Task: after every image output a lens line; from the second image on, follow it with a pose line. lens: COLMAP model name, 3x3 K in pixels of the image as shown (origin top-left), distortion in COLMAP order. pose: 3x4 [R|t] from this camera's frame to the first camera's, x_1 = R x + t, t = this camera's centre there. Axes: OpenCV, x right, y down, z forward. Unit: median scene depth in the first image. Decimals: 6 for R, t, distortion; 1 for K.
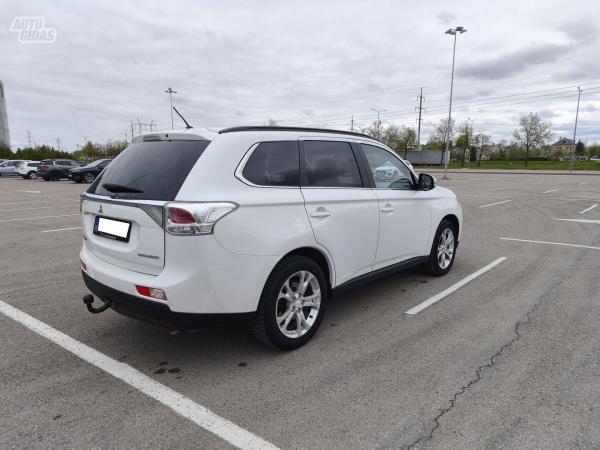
lens RADIAL K [[405.7, 0, 299.7], [0, 405.7, 227.8], [0, 0, 1]] dist [0.037569, -0.033266]
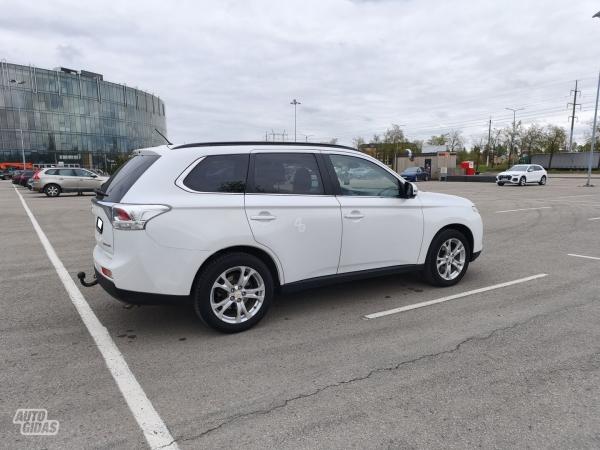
lens RADIAL K [[405.7, 0, 299.7], [0, 405.7, 224.4], [0, 0, 1]] dist [0.037569, -0.033266]
pose [[0.949892, 0.036117, -0.310484, 0.394133], [-0.042765, 0.998978, -0.014630, -0.002040], [0.309638, 0.027175, 0.950466, -0.038526]]
